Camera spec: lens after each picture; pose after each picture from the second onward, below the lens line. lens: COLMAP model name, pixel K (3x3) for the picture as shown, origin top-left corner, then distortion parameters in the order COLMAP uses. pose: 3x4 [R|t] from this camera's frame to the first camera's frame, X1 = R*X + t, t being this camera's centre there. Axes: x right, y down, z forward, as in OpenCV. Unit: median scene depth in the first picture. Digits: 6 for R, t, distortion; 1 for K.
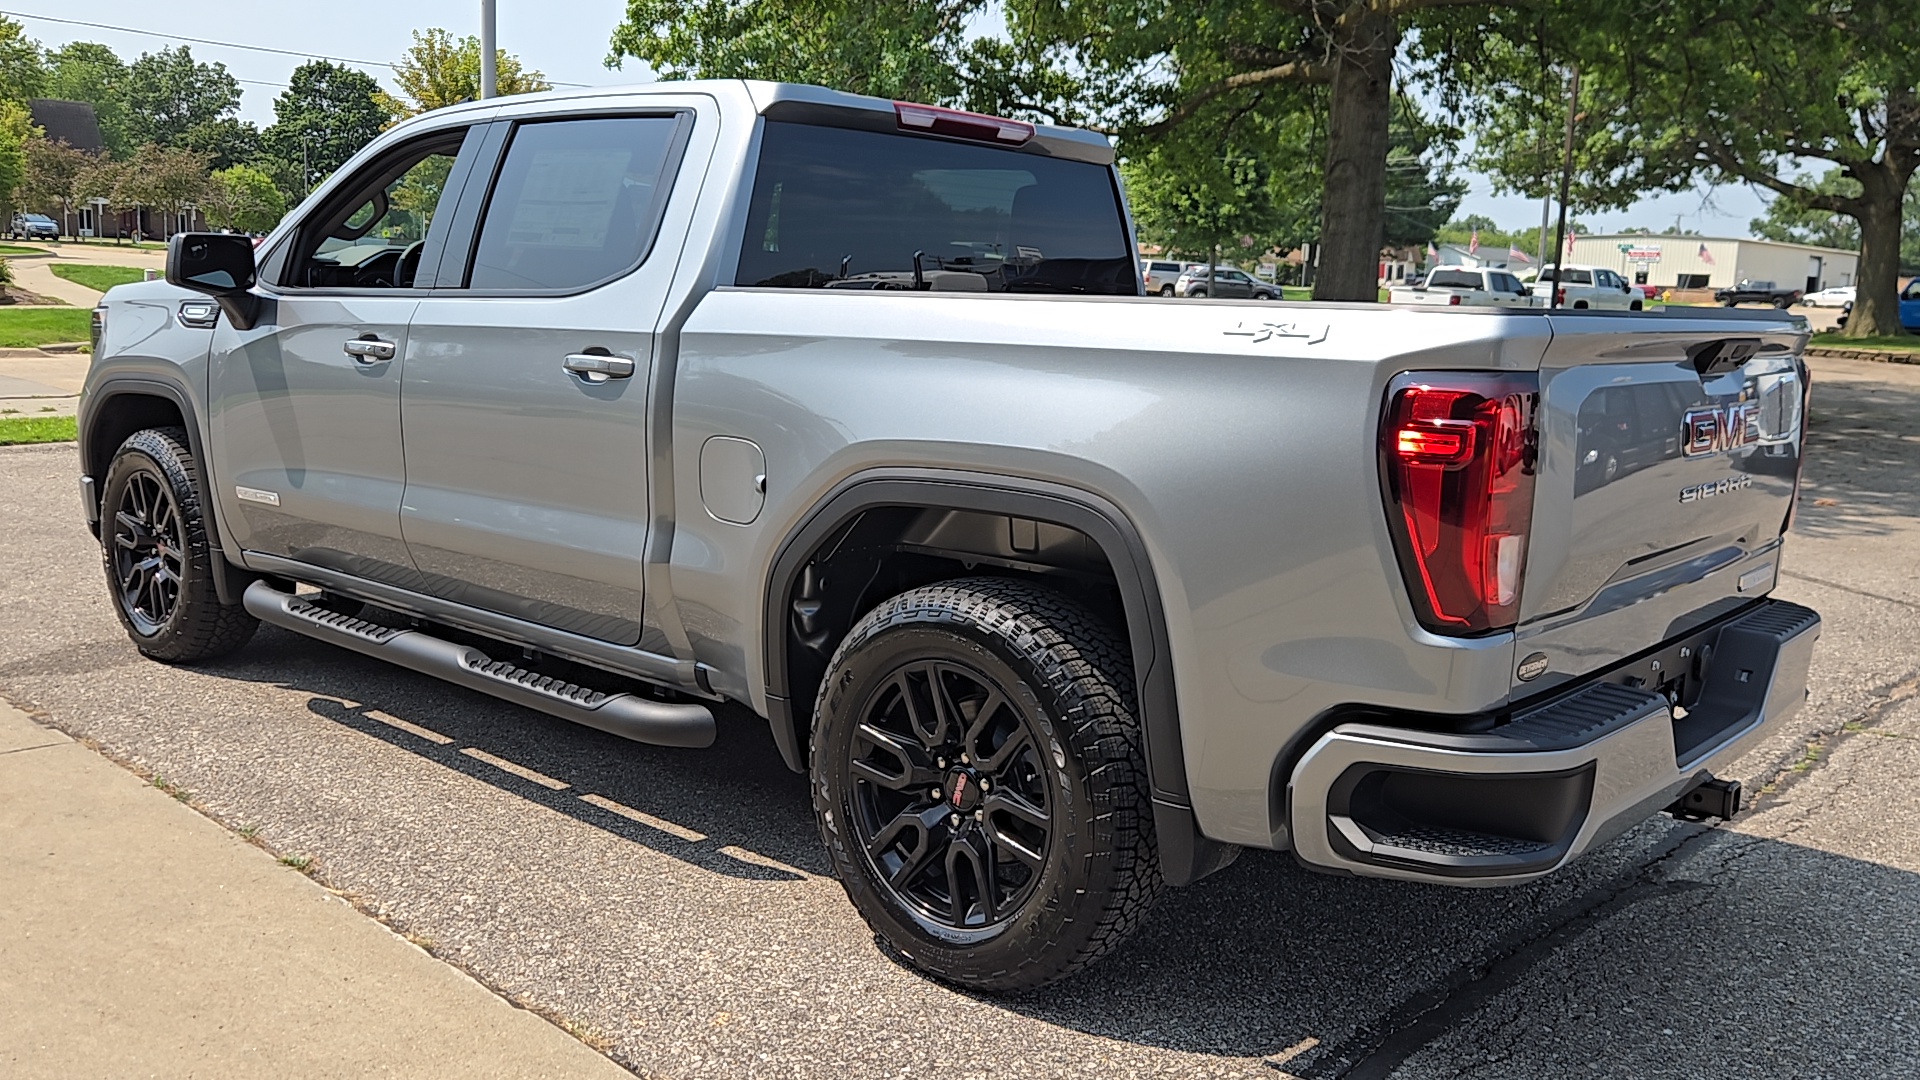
lens RADIAL K [[1596.6, 0, 953.3], [0, 1596.6, 533.8], [0, 0, 1]] dist [0.012881, -0.010273]
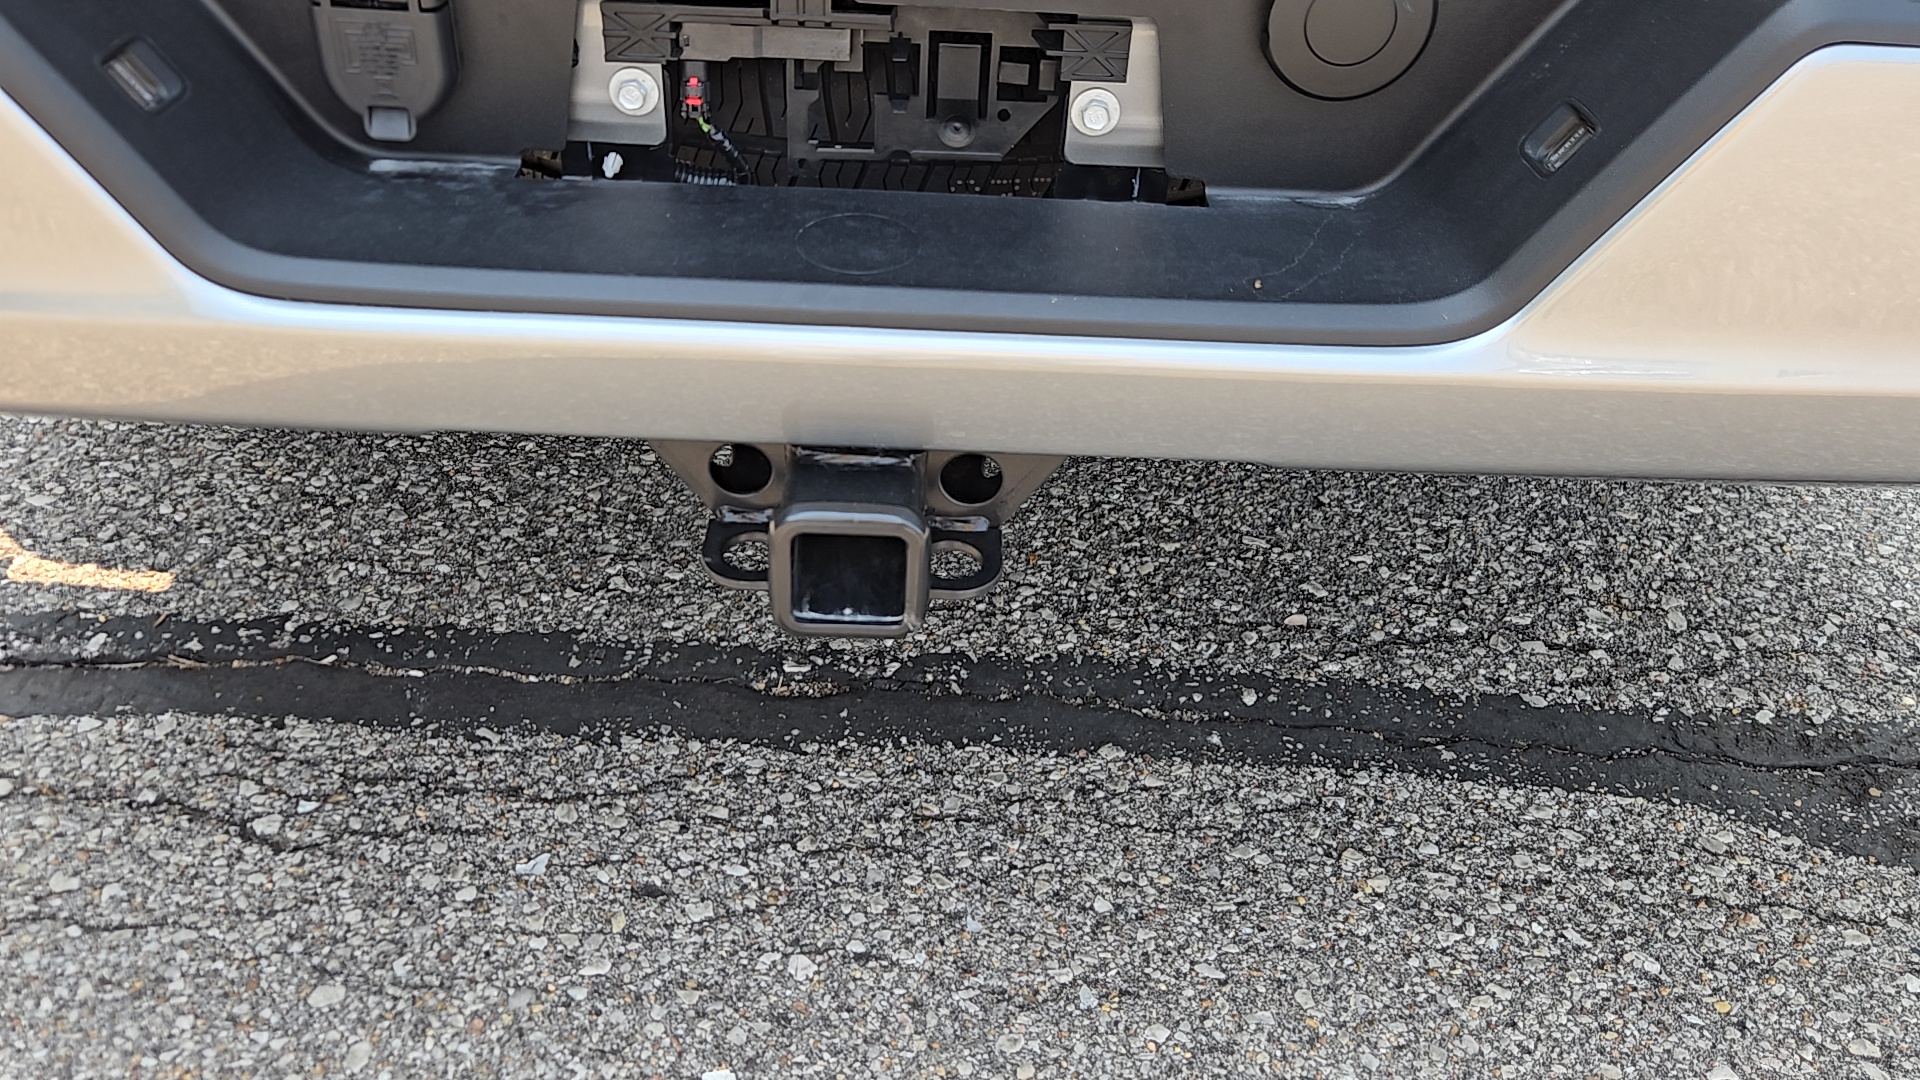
lens RADIAL K [[1596.6, 0, 953.3], [0, 1596.6, 533.8], [0, 0, 1]] dist [0.012881, -0.010273]
pose [[0.658476, 0.453990, -0.600252, 0.096328], [-0.137139, 0.856596, 0.497430, 0.006624], [0.740002, -0.245227, 0.626307, 0.131855]]
